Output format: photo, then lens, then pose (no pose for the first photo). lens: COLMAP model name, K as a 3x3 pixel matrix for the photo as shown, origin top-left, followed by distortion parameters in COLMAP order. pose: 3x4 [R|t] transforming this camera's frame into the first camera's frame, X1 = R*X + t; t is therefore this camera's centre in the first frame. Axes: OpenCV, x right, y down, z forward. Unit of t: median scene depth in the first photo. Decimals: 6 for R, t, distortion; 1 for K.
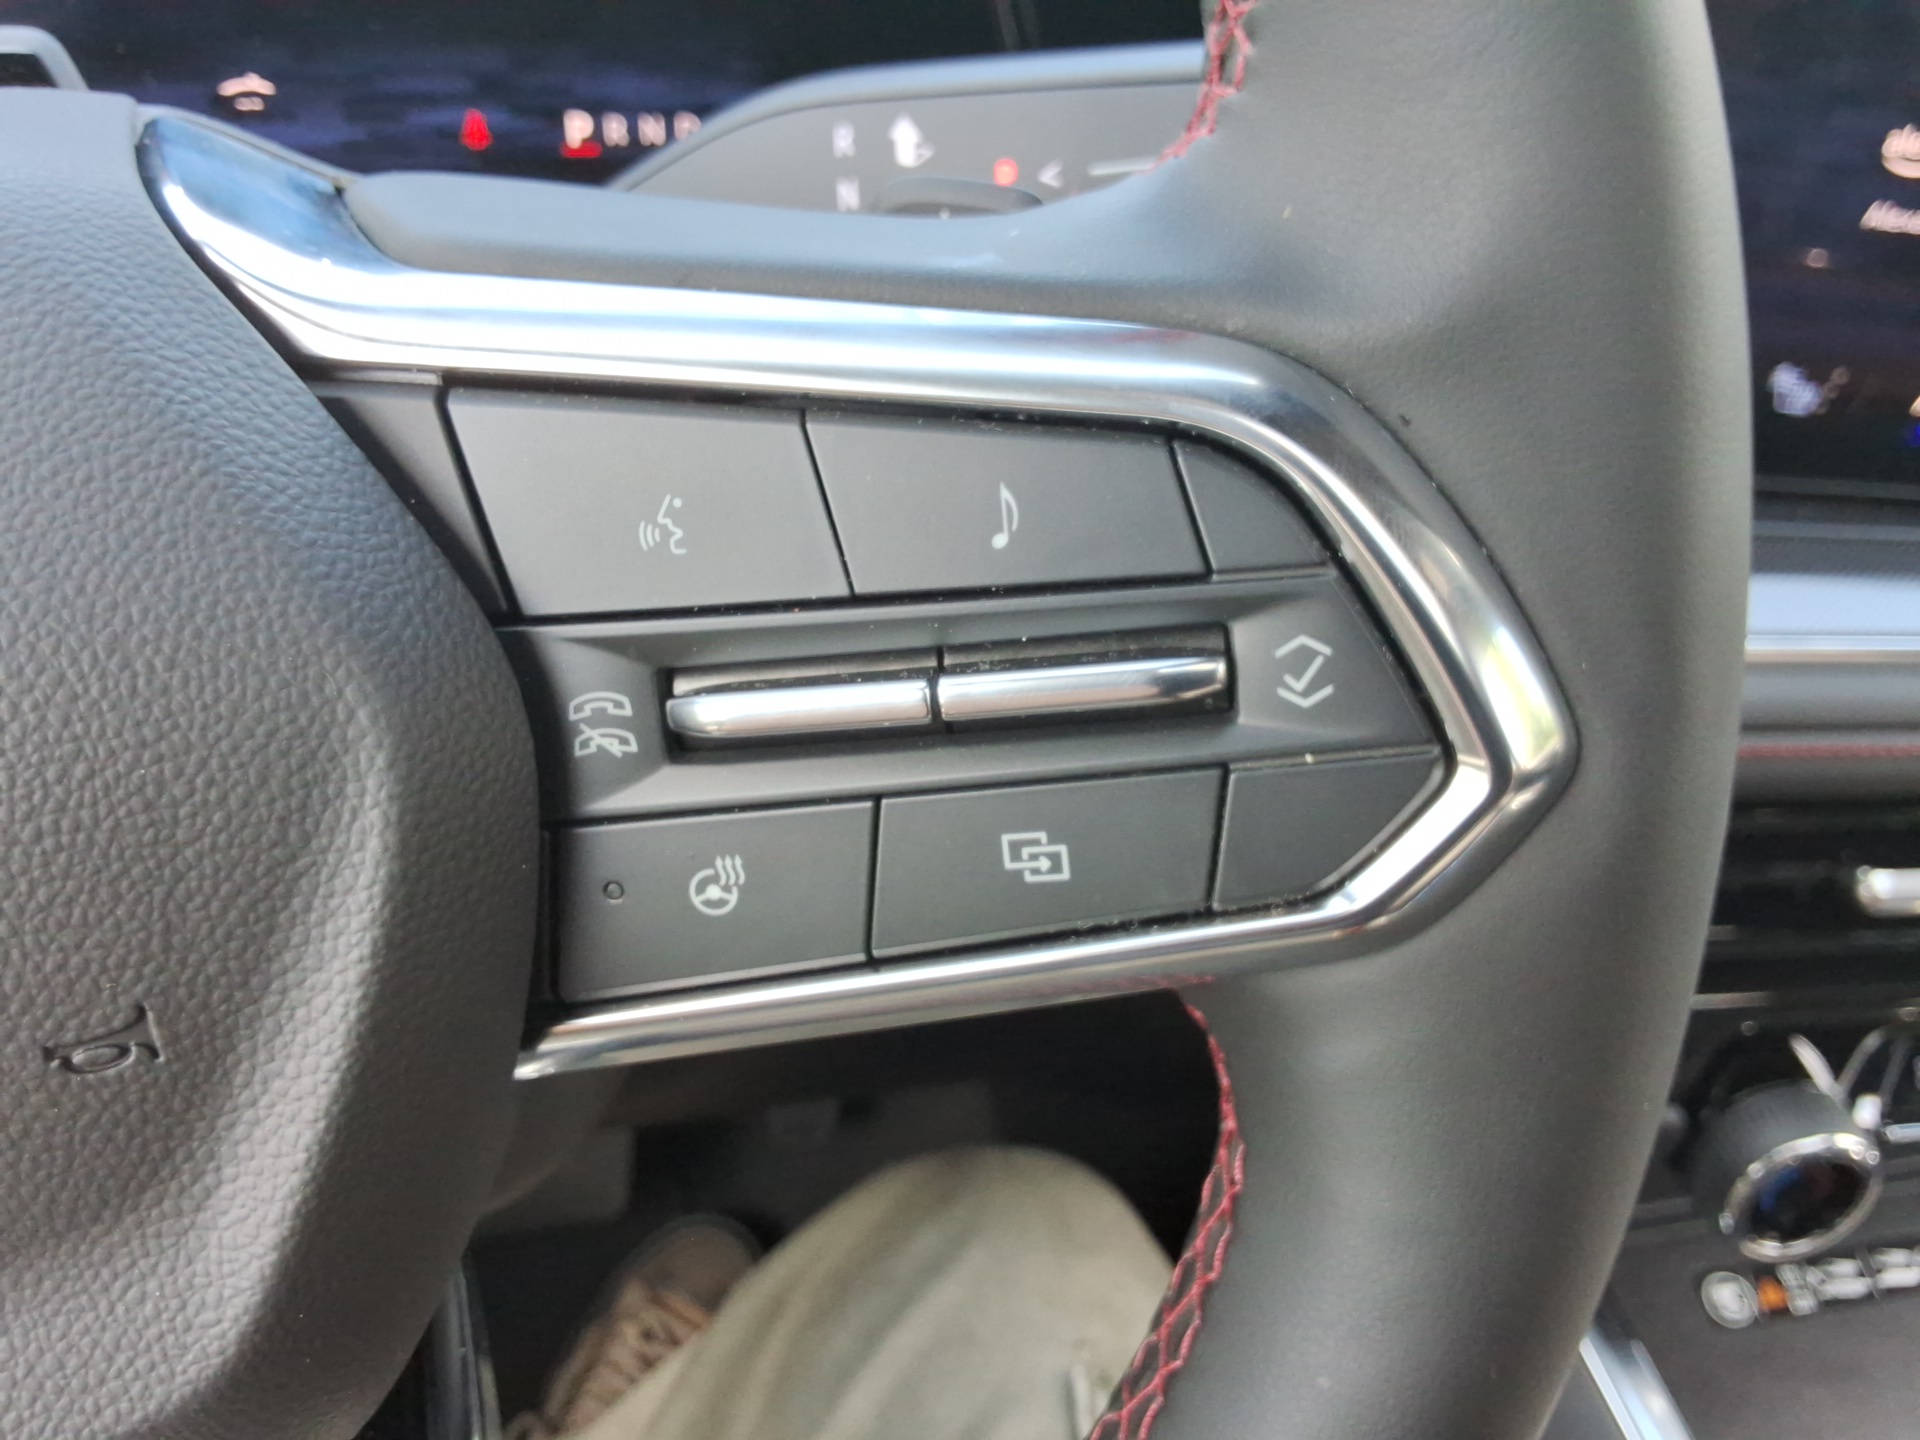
lens RADIAL K [[1556.6, 0, 966.3], [0, 1556.6, 725.4], [0, 0, 1]] dist [0.143673, -0.226070]
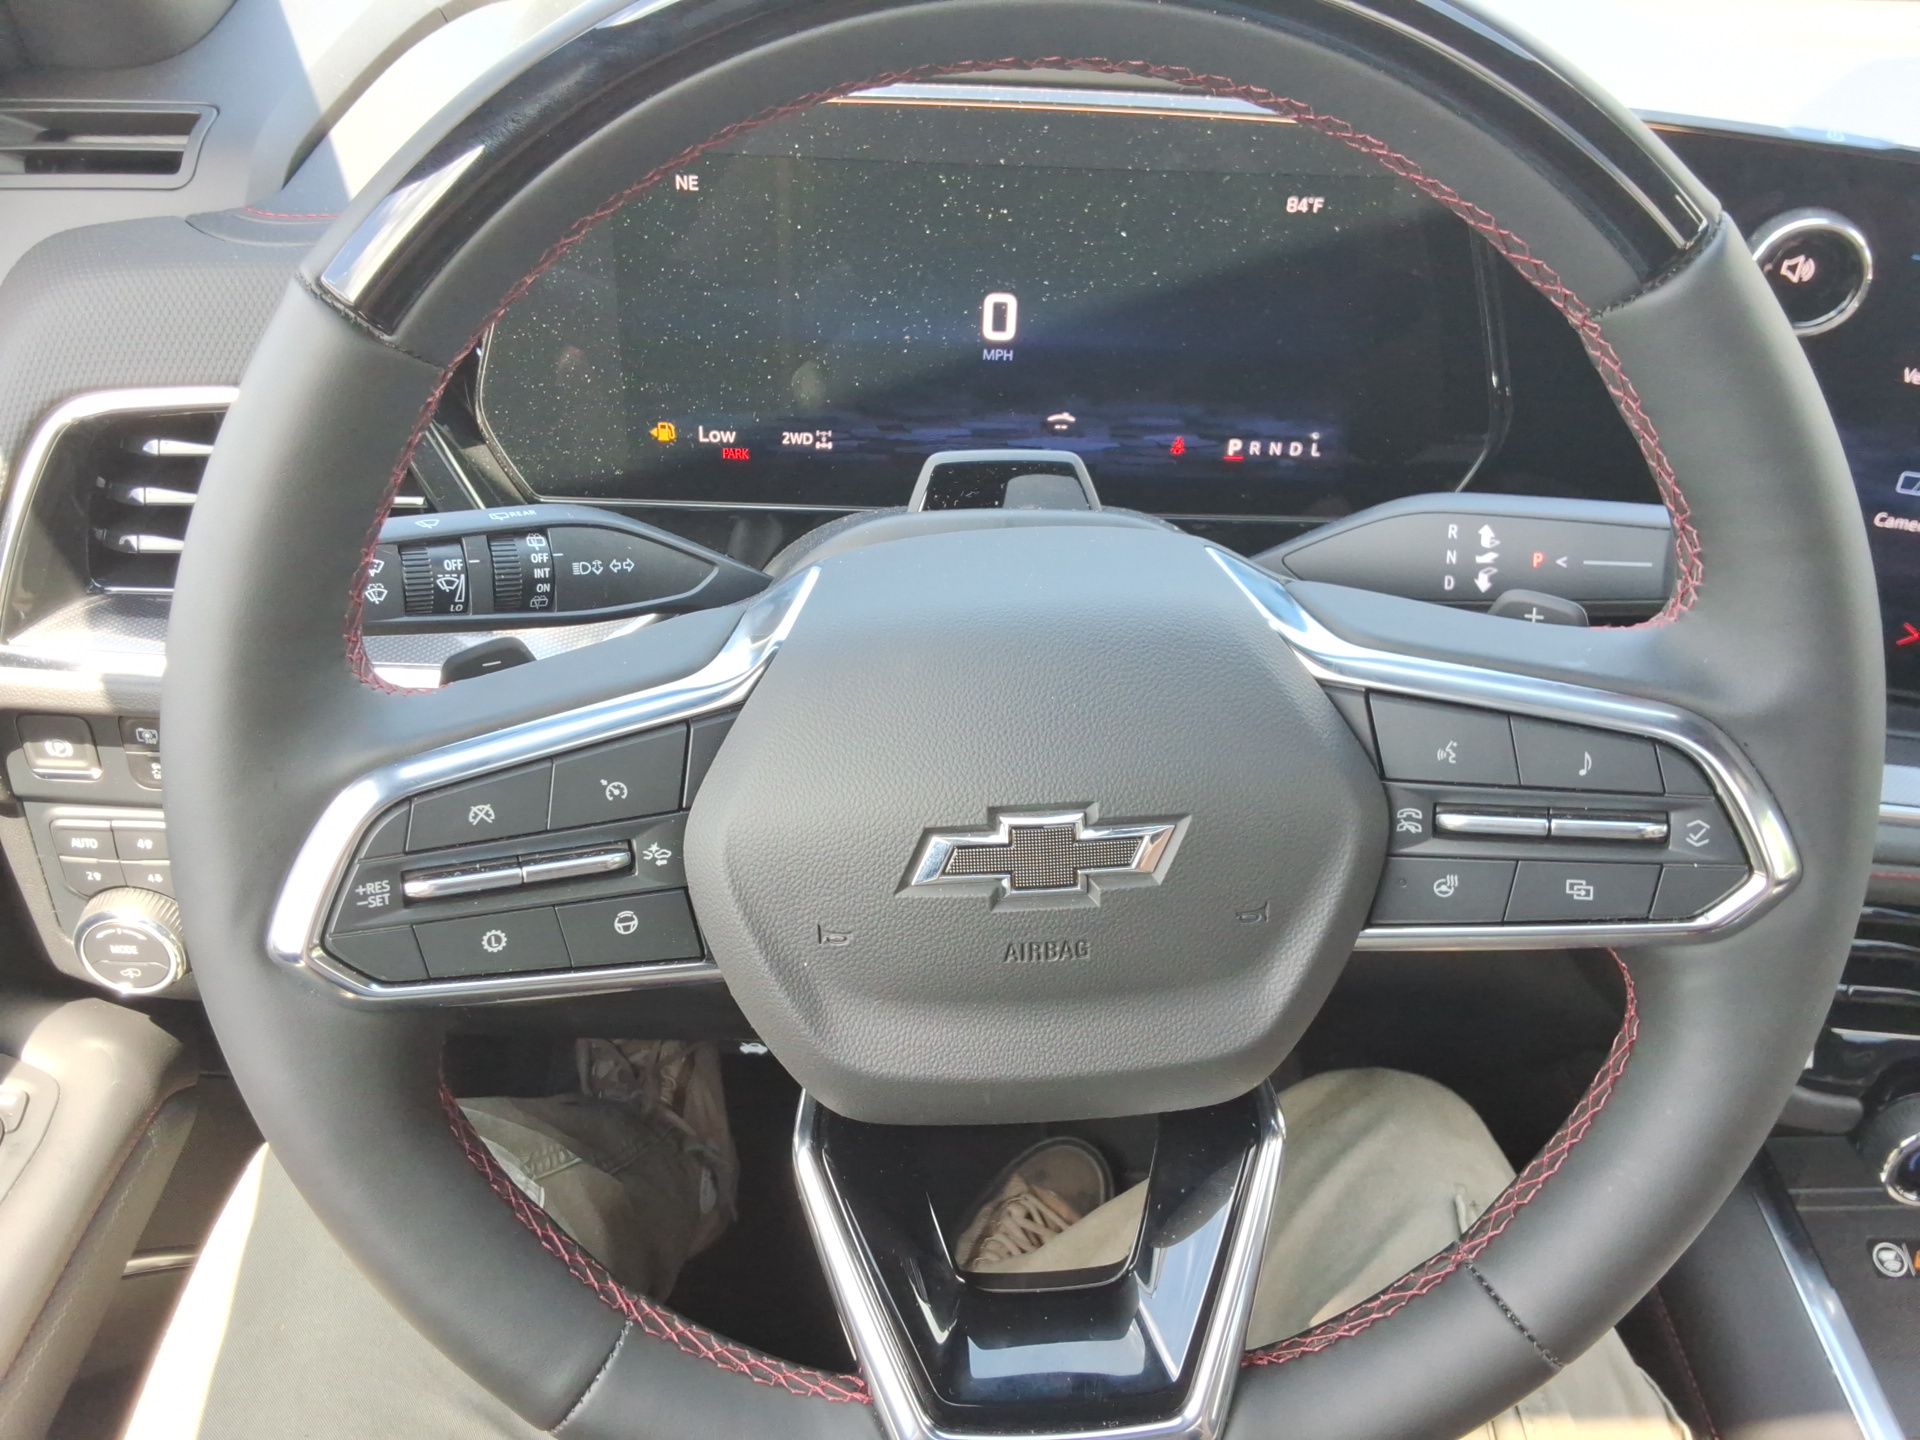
lens RADIAL K [[1556.6, 0, 966.3], [0, 1556.6, 725.4], [0, 0, 1]] dist [0.143673, -0.226070]
pose [[0.985626, 0.100289, -0.135957, -0.629743], [-0.101685, 0.994811, -0.003338, -0.076347], [0.134917, 0.017115, 0.990709, -1.764074]]
